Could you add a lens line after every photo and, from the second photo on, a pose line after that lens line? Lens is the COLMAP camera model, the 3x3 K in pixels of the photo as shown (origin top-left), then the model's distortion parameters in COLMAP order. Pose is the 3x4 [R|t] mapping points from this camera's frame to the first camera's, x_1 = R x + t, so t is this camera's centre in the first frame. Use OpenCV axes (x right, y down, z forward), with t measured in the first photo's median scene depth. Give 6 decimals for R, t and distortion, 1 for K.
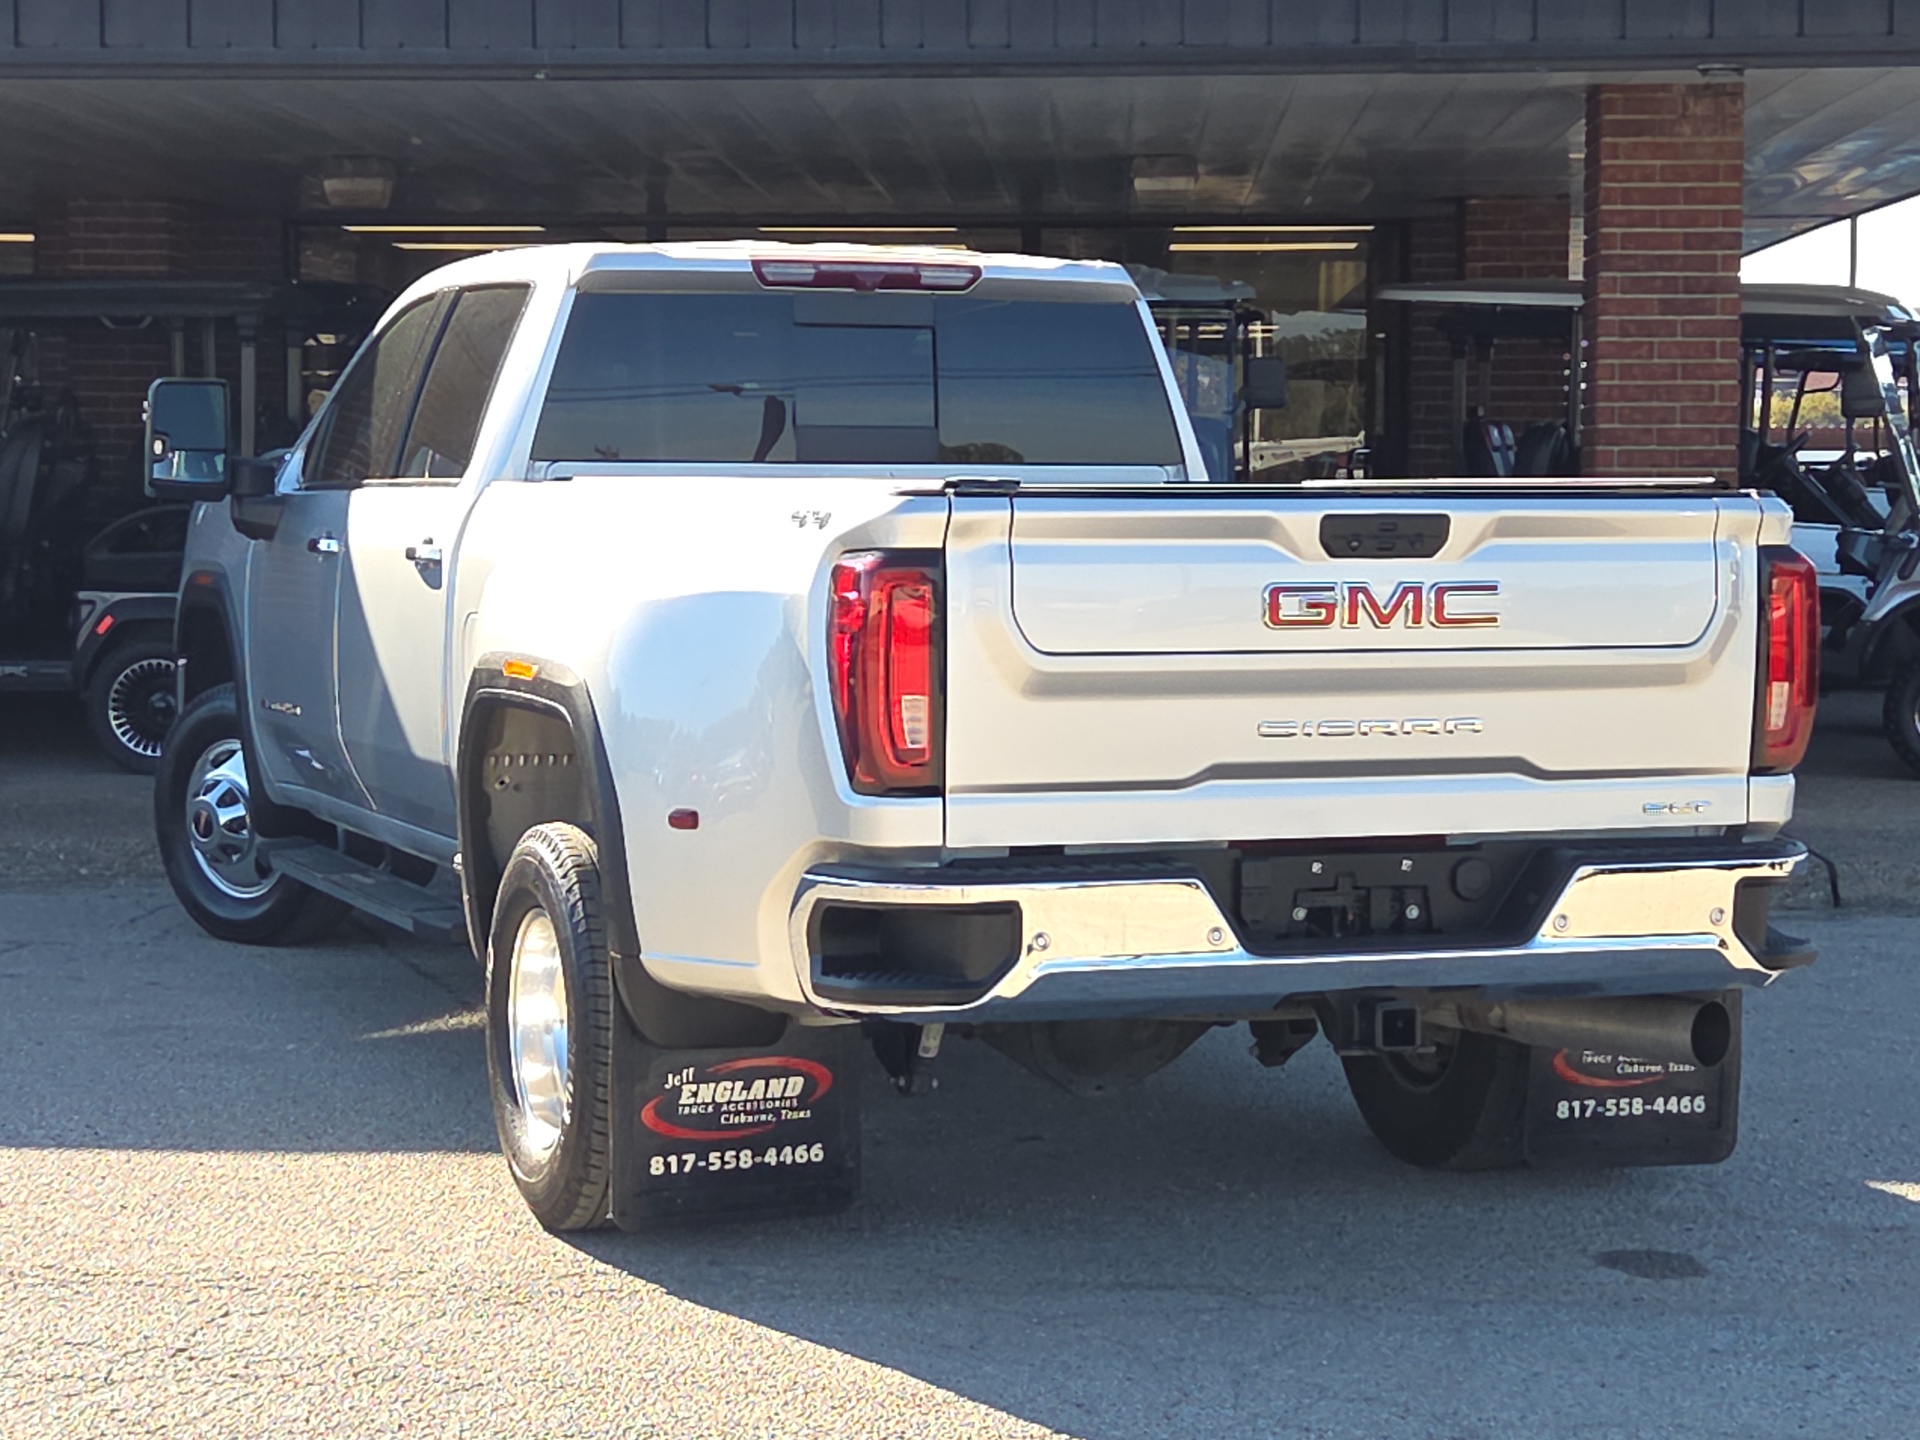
lens RADIAL K [[4172.9, 0, 965.2], [0, 4172.9, 712.3], [0, 0, 1]] dist [0.150080, 0.000000]
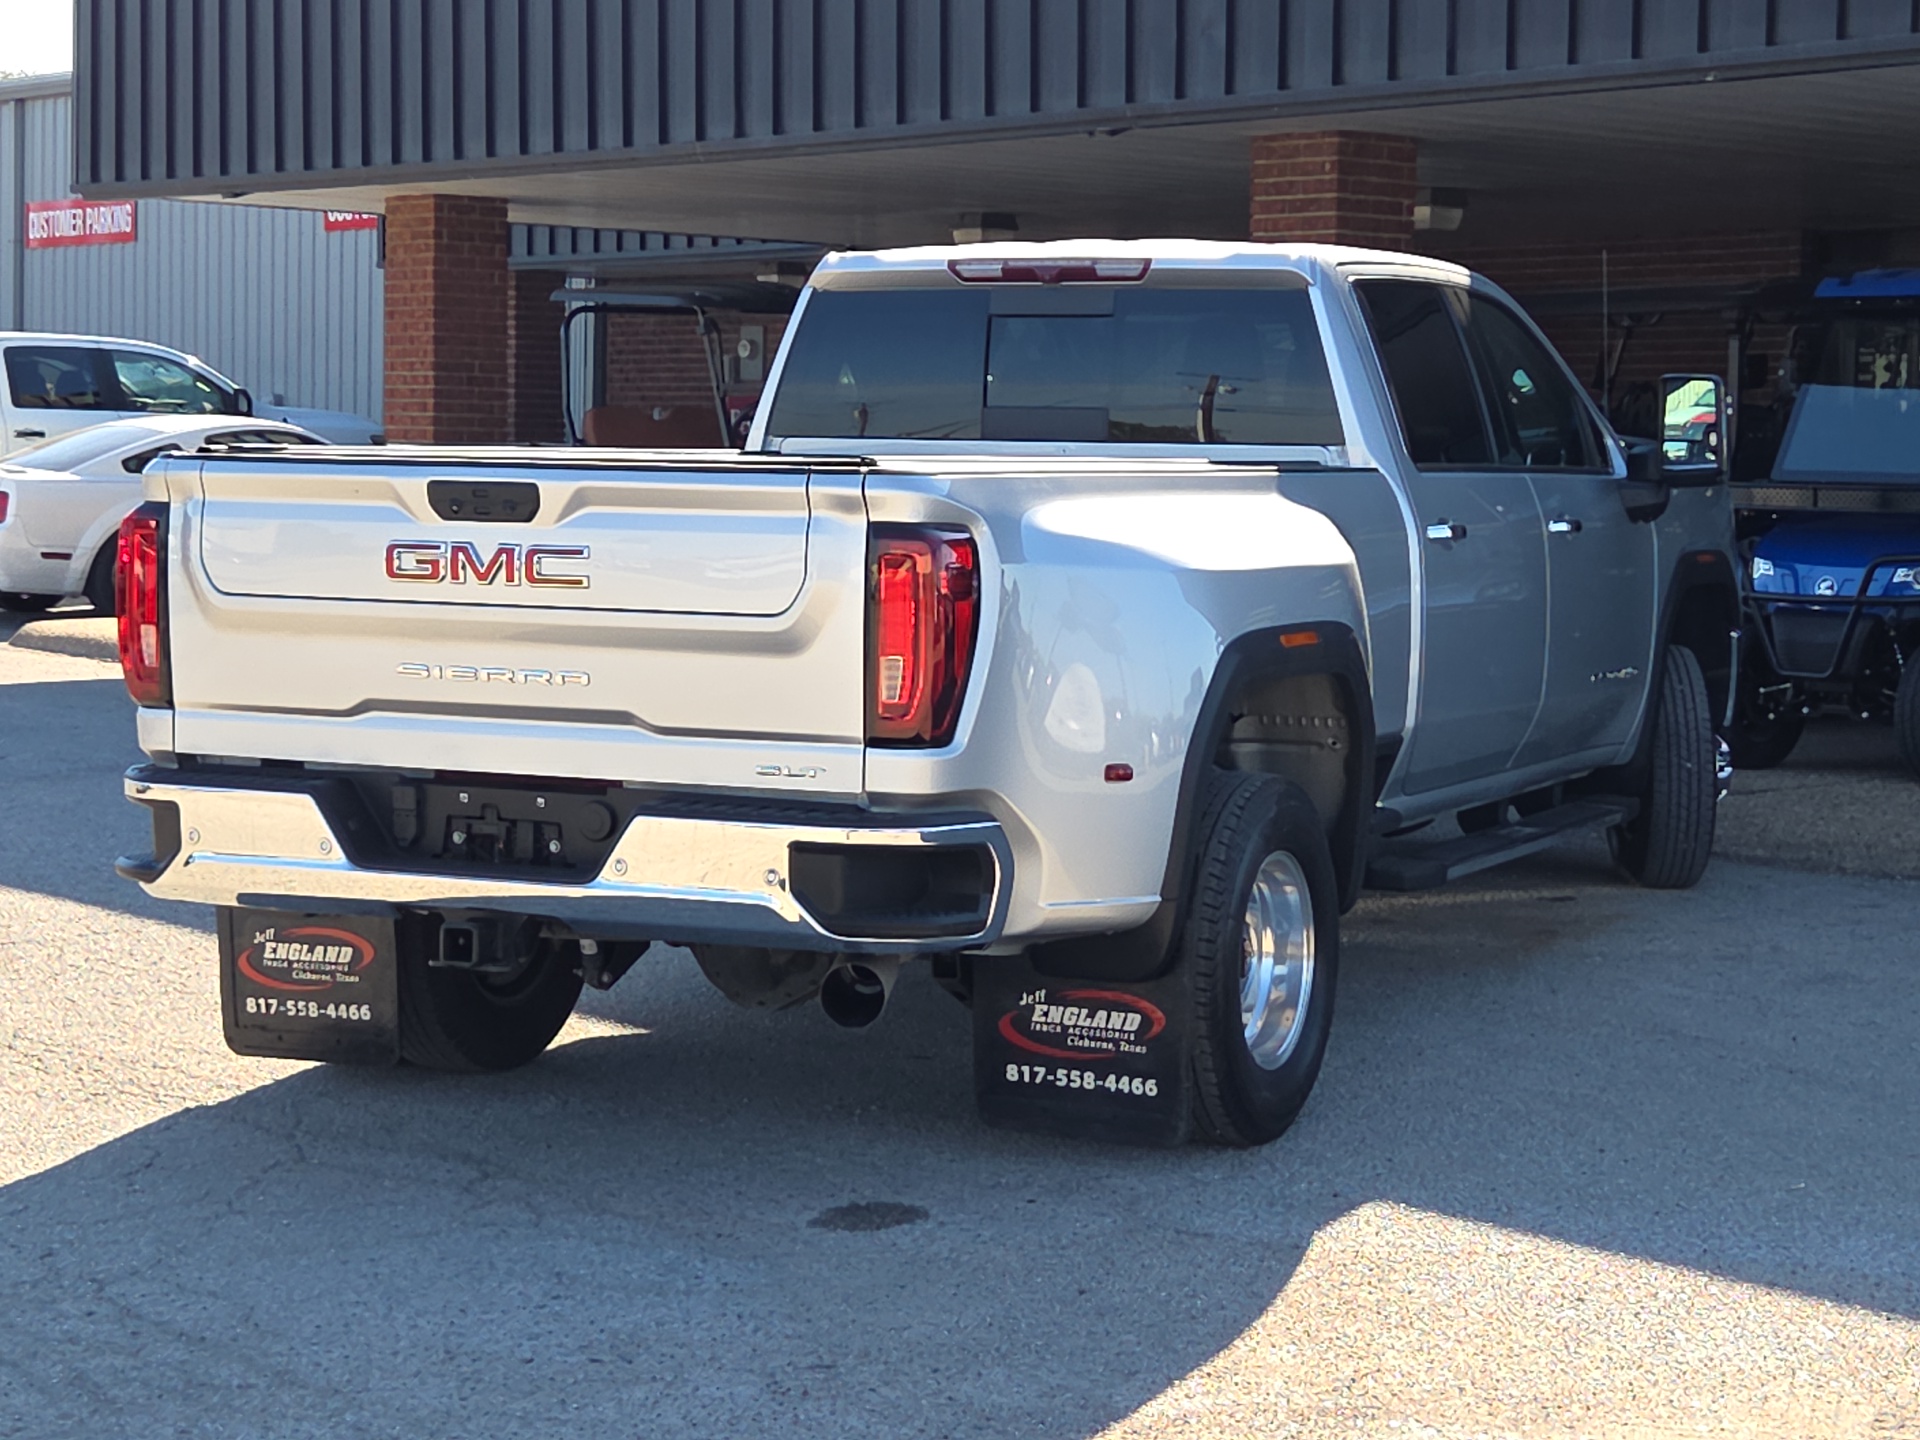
lens RADIAL K [[3767.4, 0, 939.2], [0, 3767.4, 703.3], [0, 0, 1]] dist [0.119755, 0.000000]
pose [[0.691057, 0.058772, -0.720407, 0.860897], [-0.053978, 0.998102, 0.029648, -0.023766], [0.720782, 0.018398, 0.692918, 0.375569]]
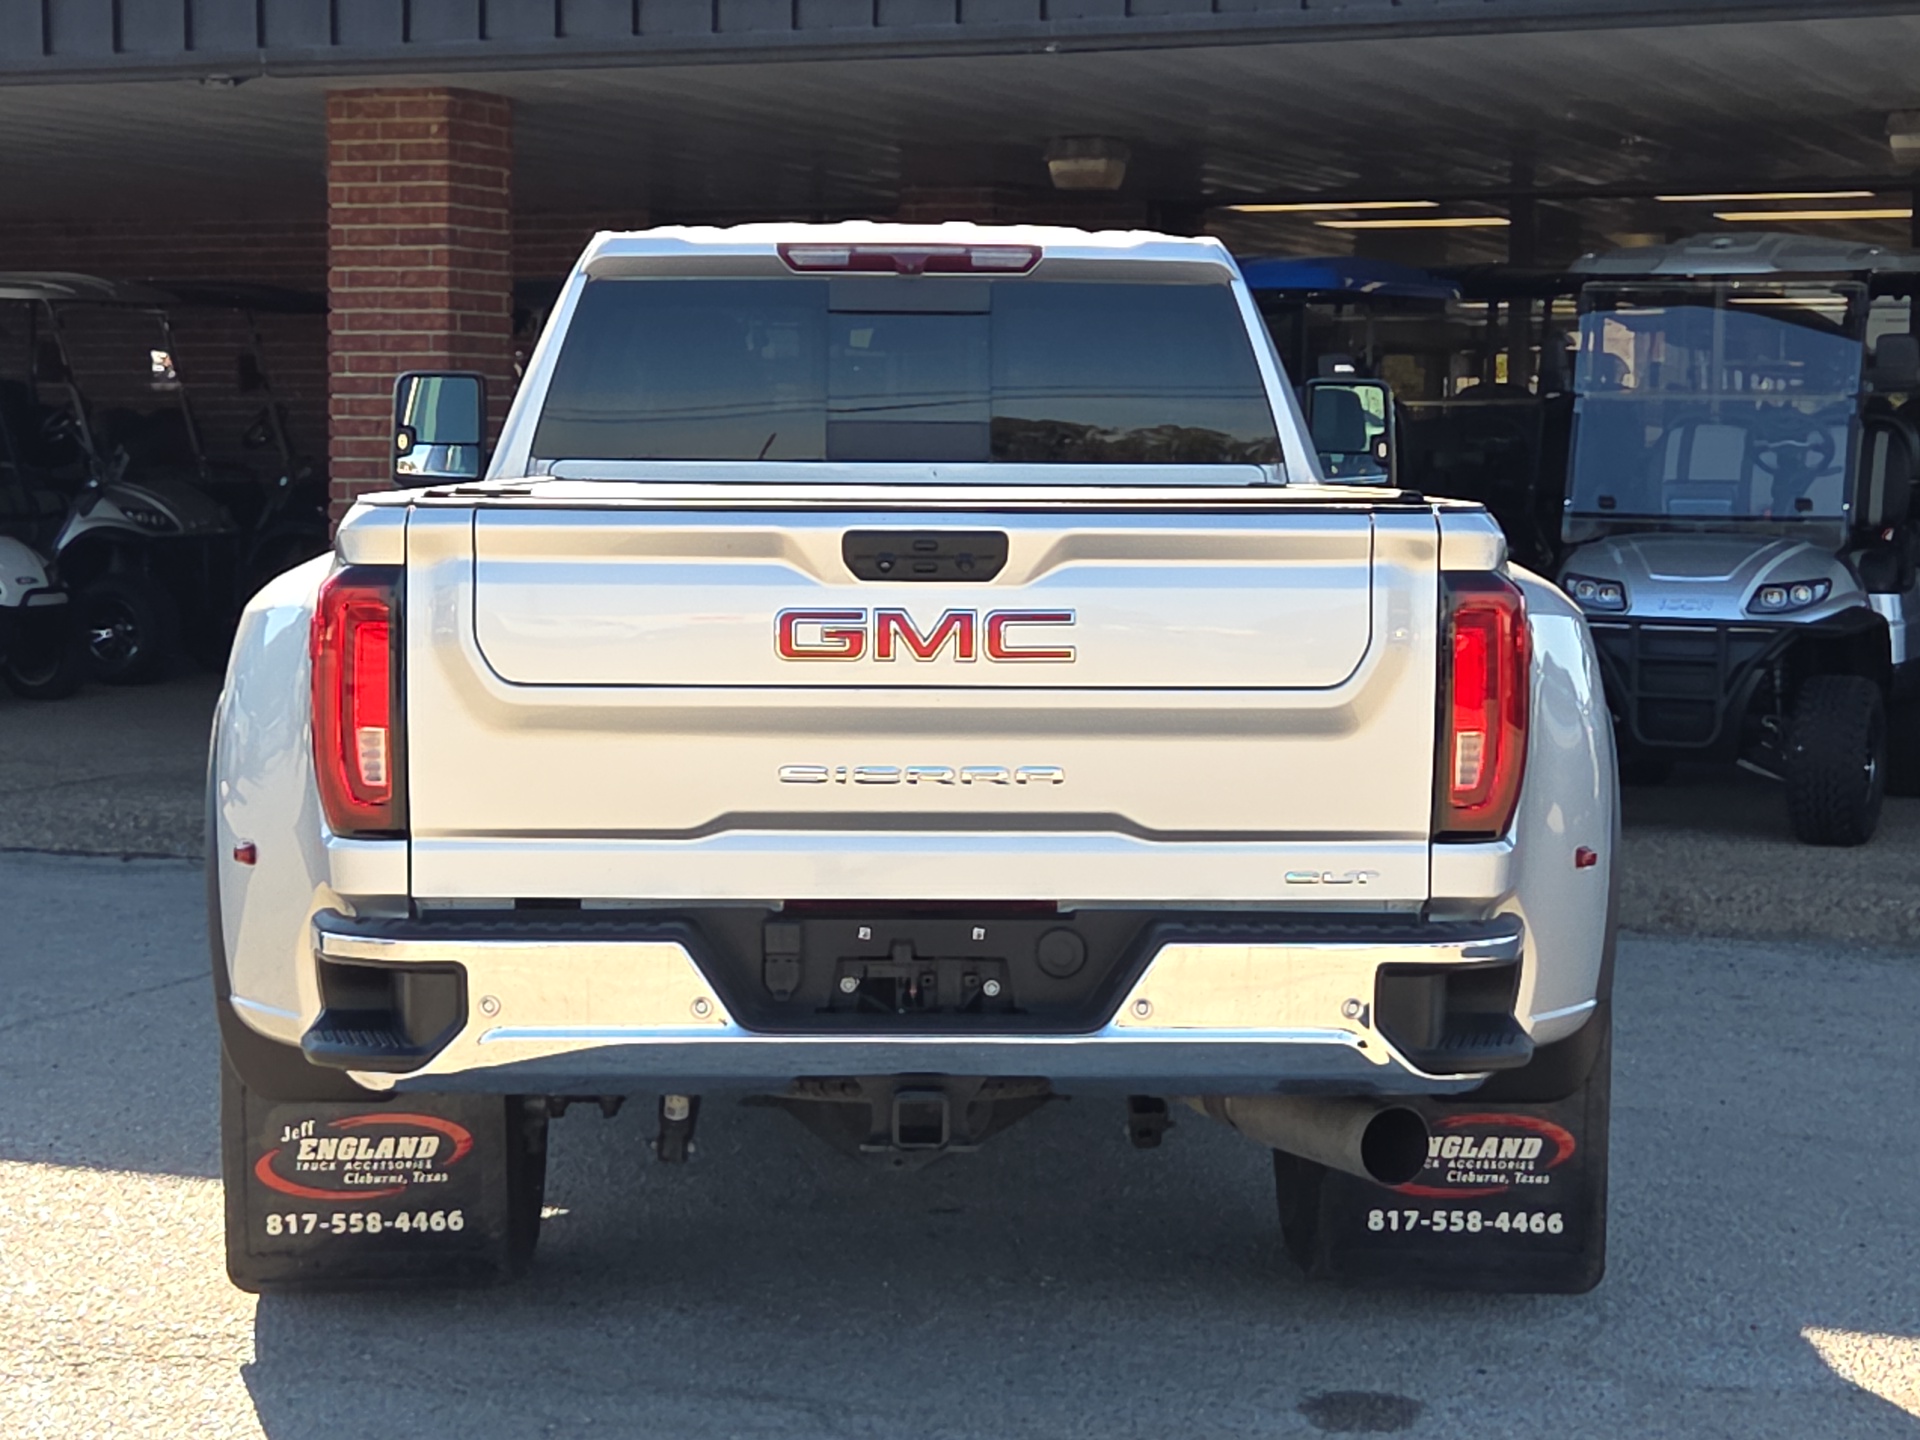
lens RADIAL K [[4172.9, 0, 975.9], [0, 4172.9, 713.6], [0, 0, 1]] dist [0.150080, 0.000000]
pose [[0.942901, 0.023779, -0.332223, 0.379371], [-0.021795, 0.999715, 0.009696, -0.017130], [0.332359, -0.001902, 0.943151, 0.175560]]
